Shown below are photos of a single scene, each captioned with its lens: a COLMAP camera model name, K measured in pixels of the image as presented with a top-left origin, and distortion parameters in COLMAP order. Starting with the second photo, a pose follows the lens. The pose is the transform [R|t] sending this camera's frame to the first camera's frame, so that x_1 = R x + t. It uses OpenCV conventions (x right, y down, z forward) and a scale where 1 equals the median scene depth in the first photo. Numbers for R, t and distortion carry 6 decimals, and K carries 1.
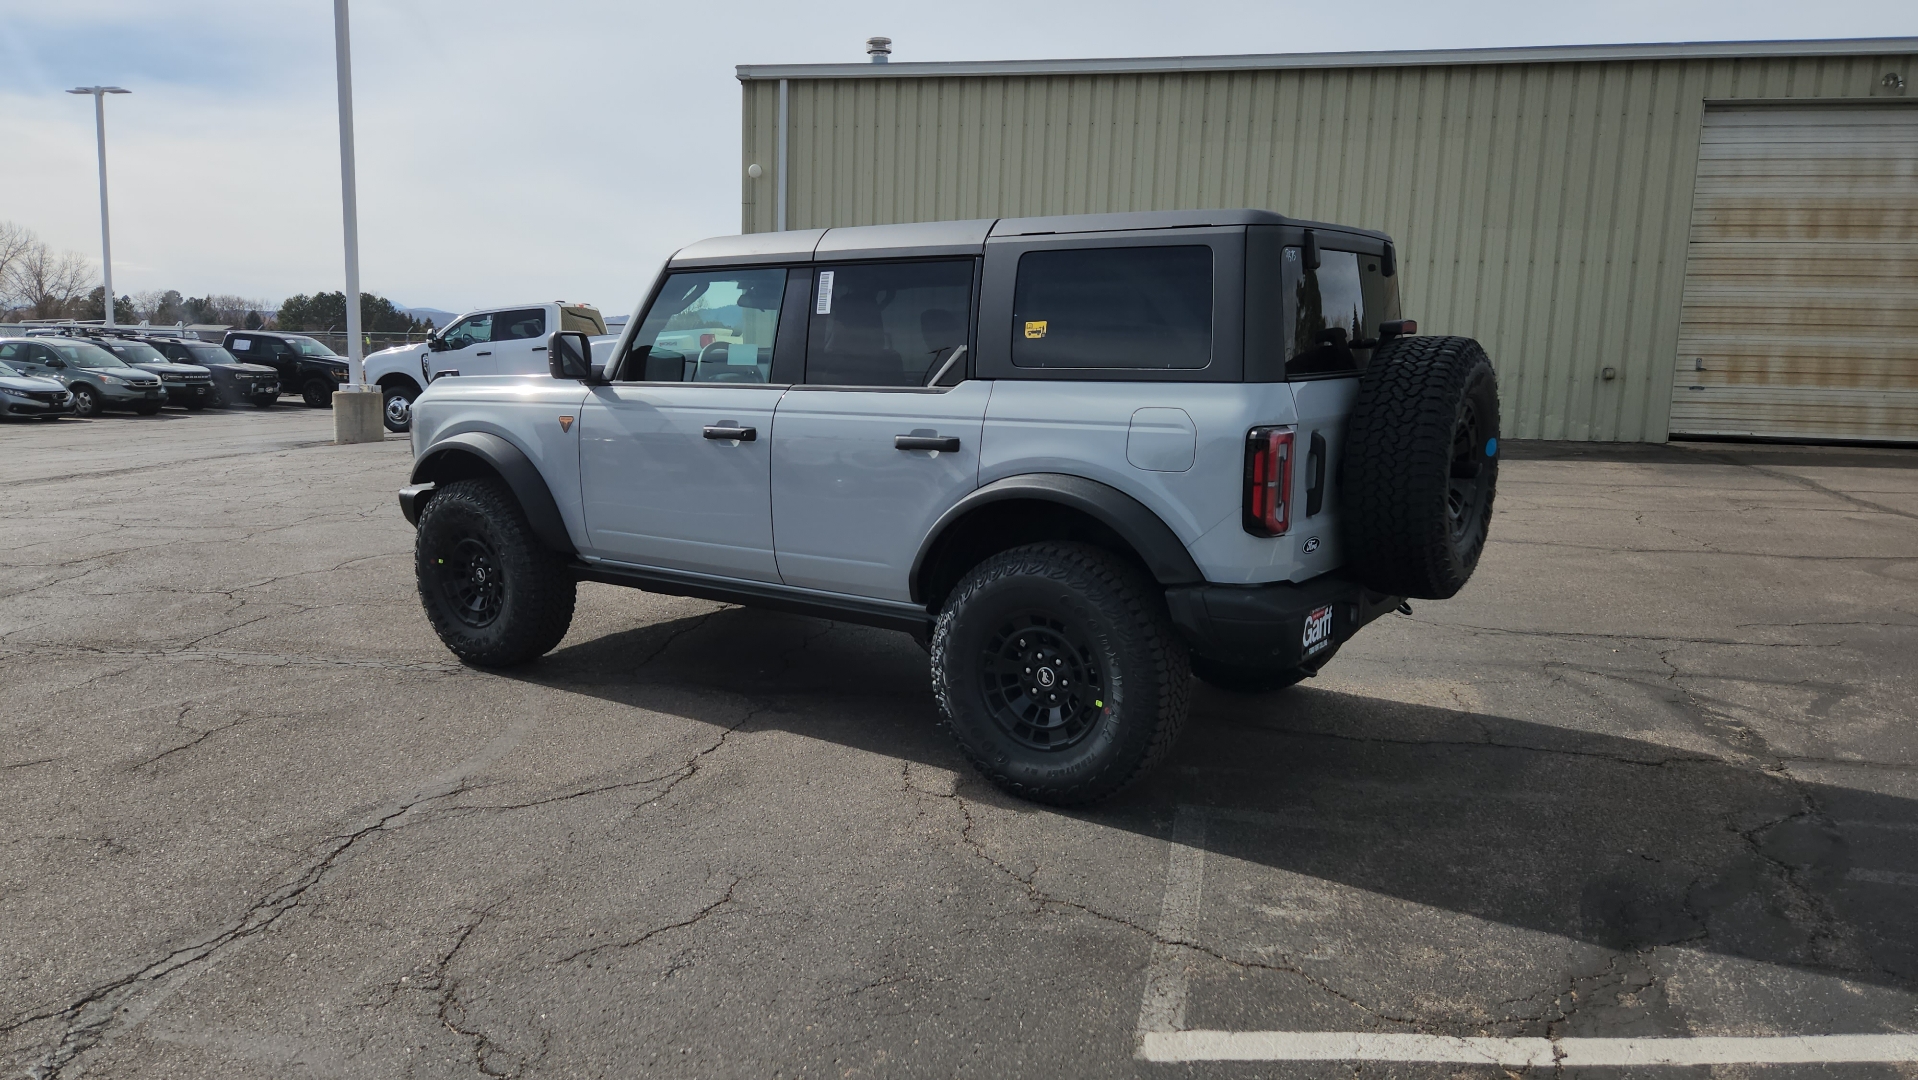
lens RADIAL K [[1272.8, 0, 964.5], [0, 1272.8, 544.1], [0, 0, 1]] dist [0.075292, -0.056505]
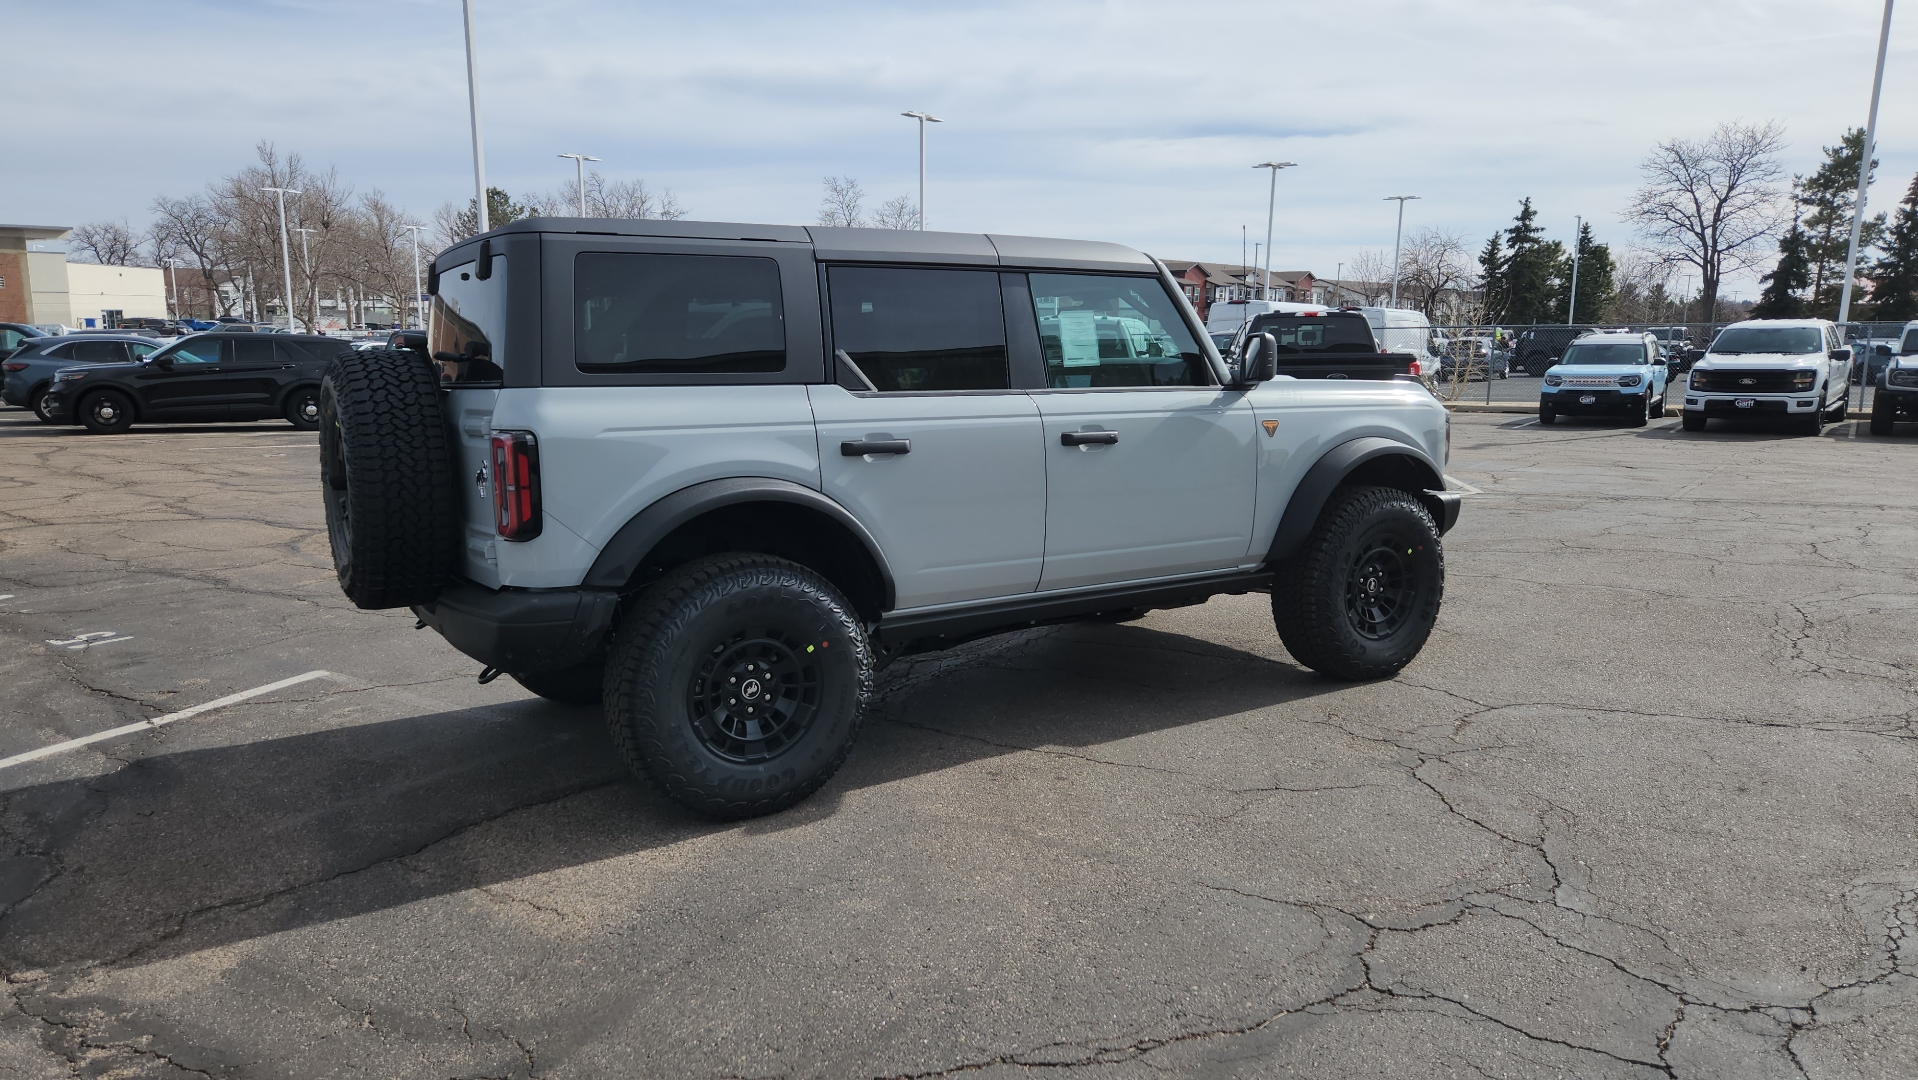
lens RADIAL K [[1304.2, 0, 925.2], [0, 1304.2, 547.2], [0, 0, 1]] dist [0.074987, -0.064328]
pose [[-0.426957, 0.127266, -0.895272, 0.998128], [-0.129748, 0.971181, 0.199934, -0.242961], [0.894915, 0.201523, -0.398140, 1.619603]]
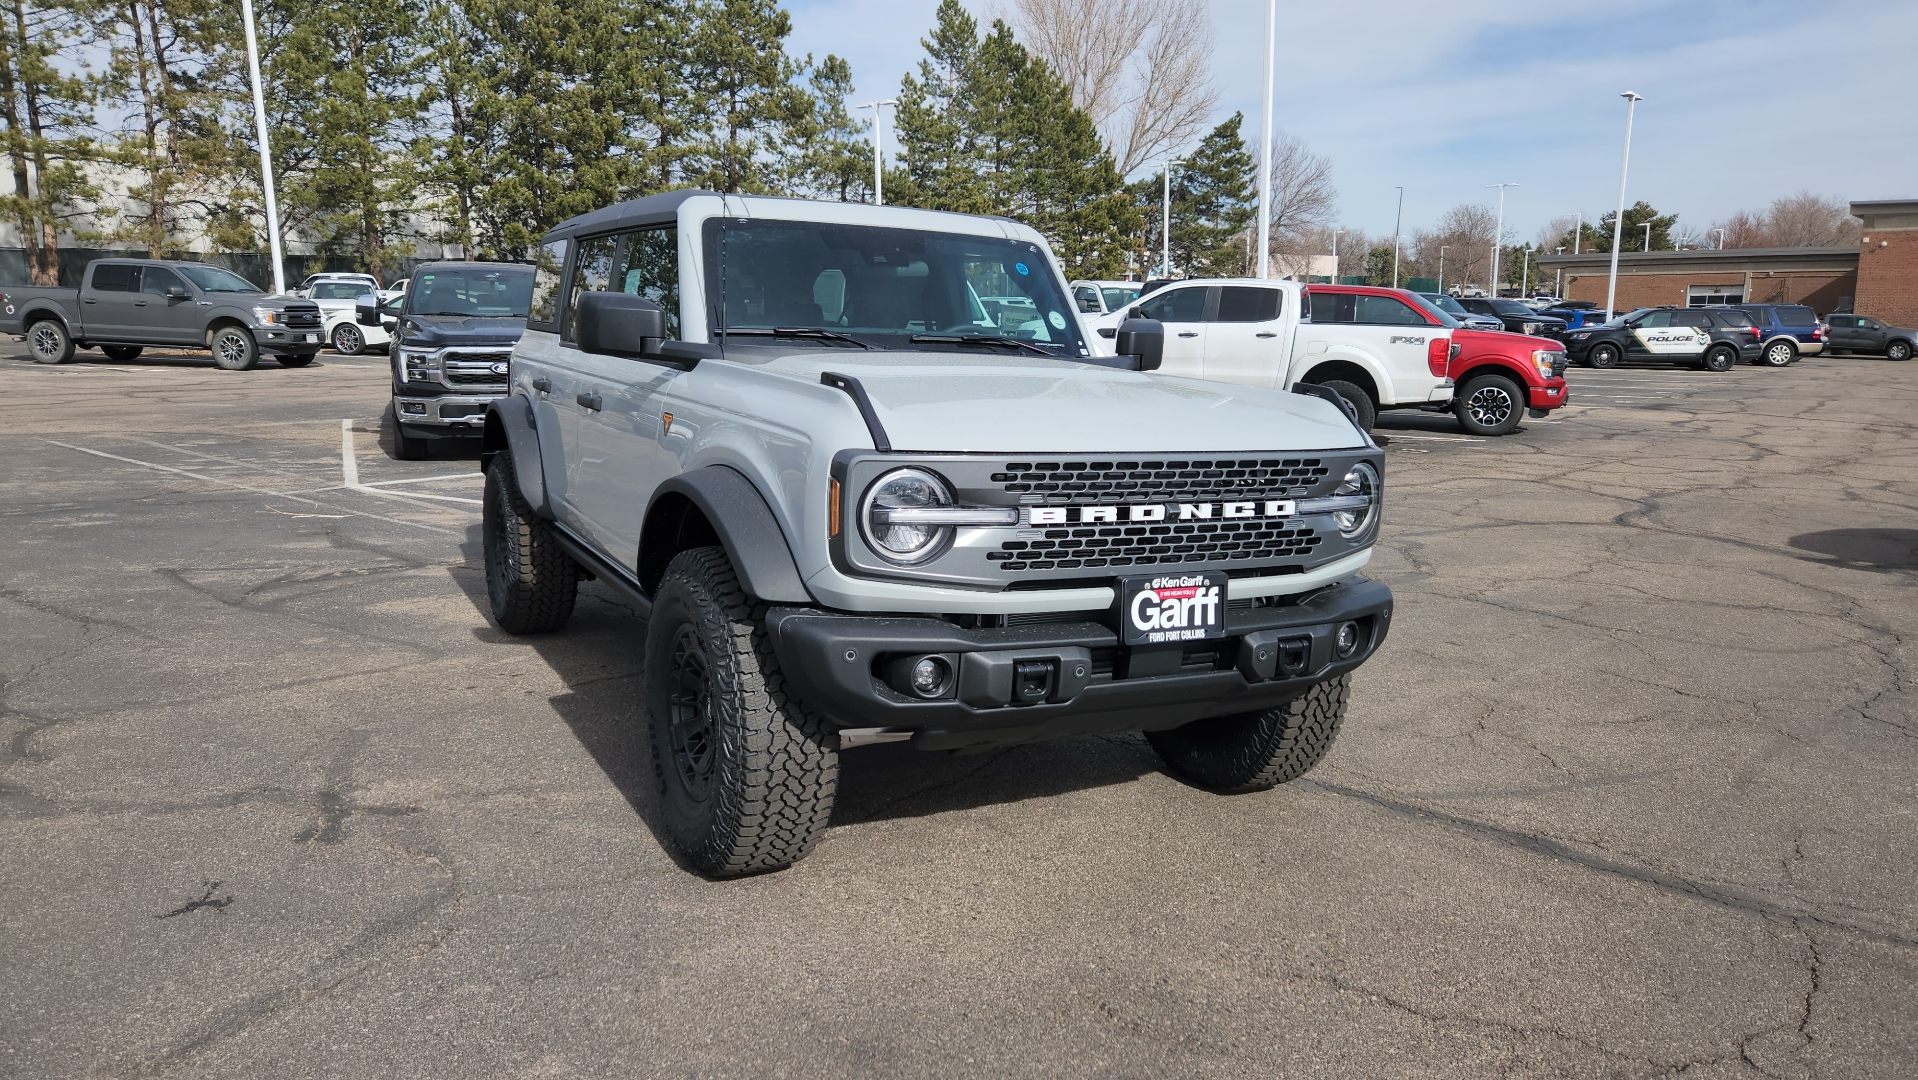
lens RADIAL K [[1274.5, 0, 908.8], [0, 1274.5, 532.1], [0, 0, 1]] dist [0.076757, -0.063677]
pose [[-0.866058, -0.112478, 0.487126, -0.673025], [0.042954, 0.954020, 0.296650, -0.321173], [-0.498095, 0.277840, -0.821405, 2.013899]]
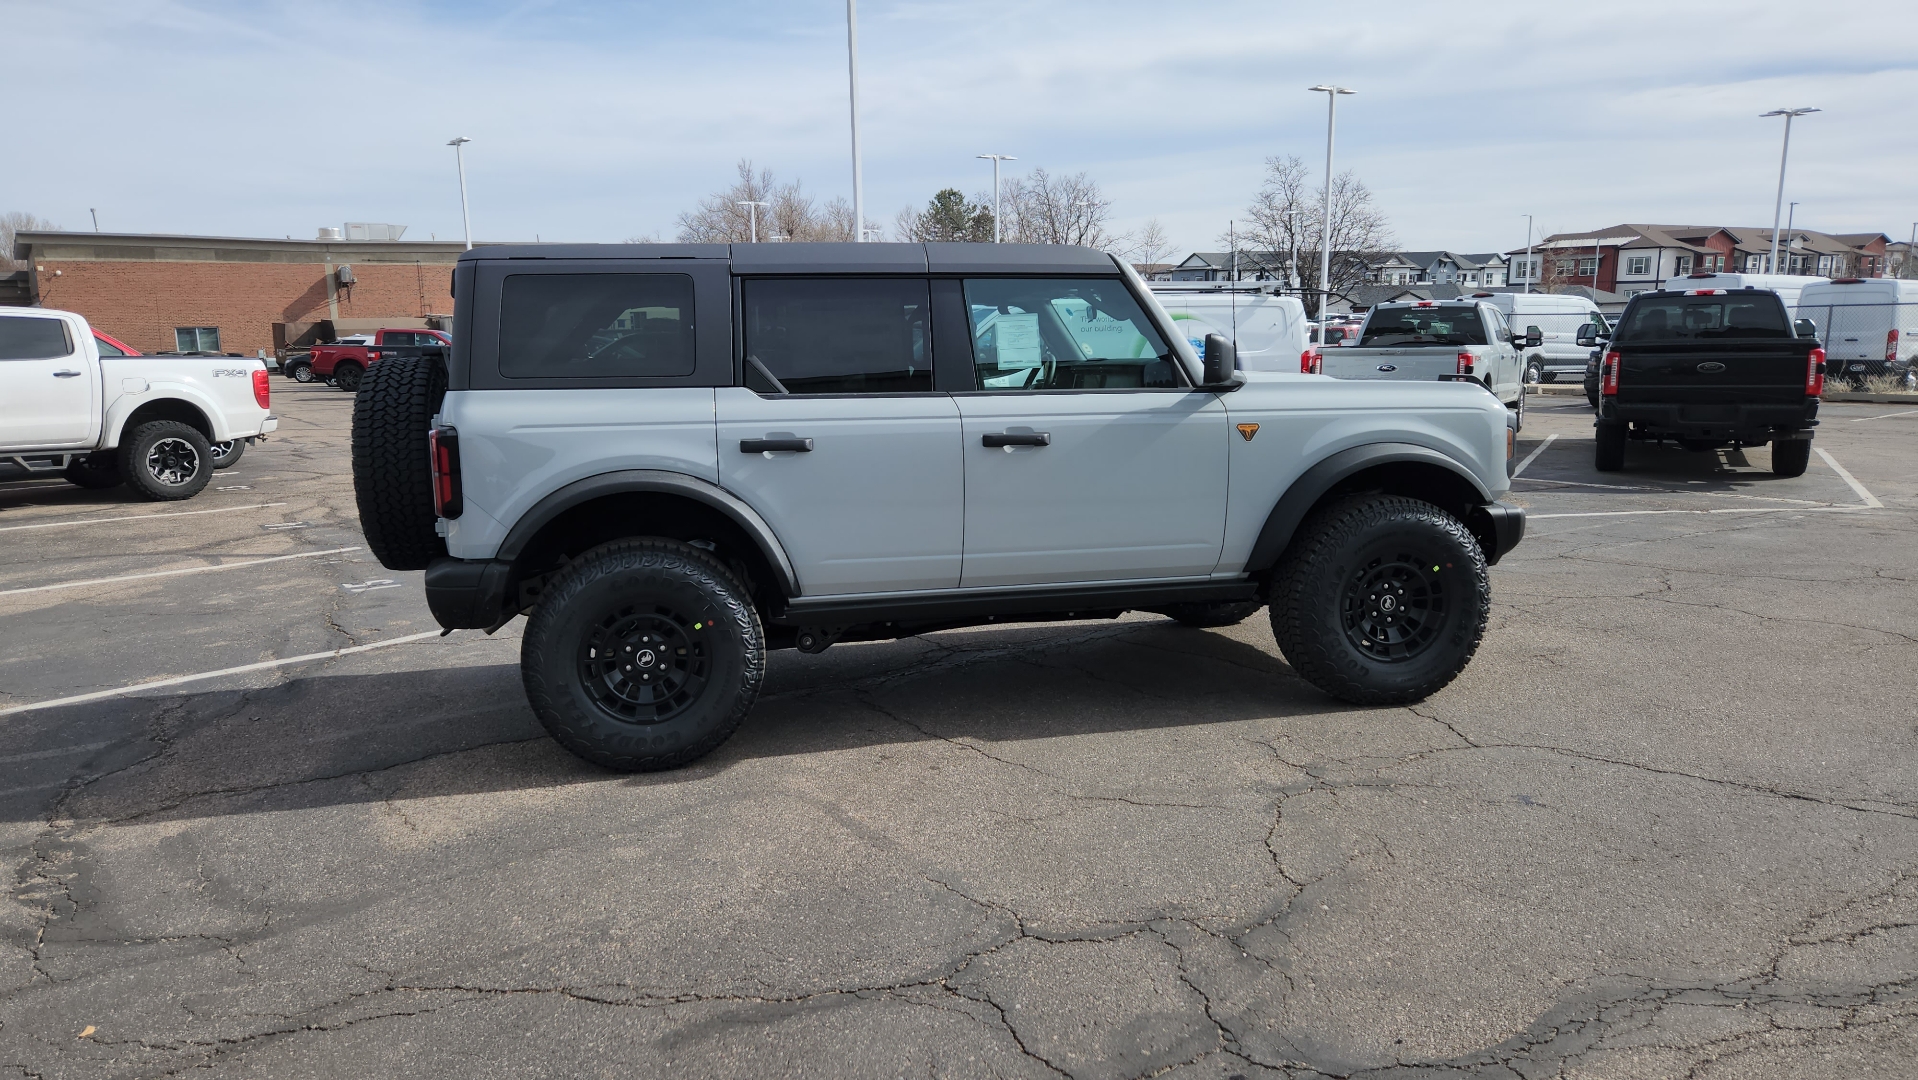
lens RADIAL K [[1296.5, 0, 903.4], [0, 1296.5, 547.1], [0, 0, 1]] dist [0.075102, -0.063242]
pose [[-0.718491, 0.108984, -0.686945, 0.800078], [-0.092733, 0.963821, 0.249901, -0.305766], [0.689327, 0.243254, -0.682390, 1.974138]]
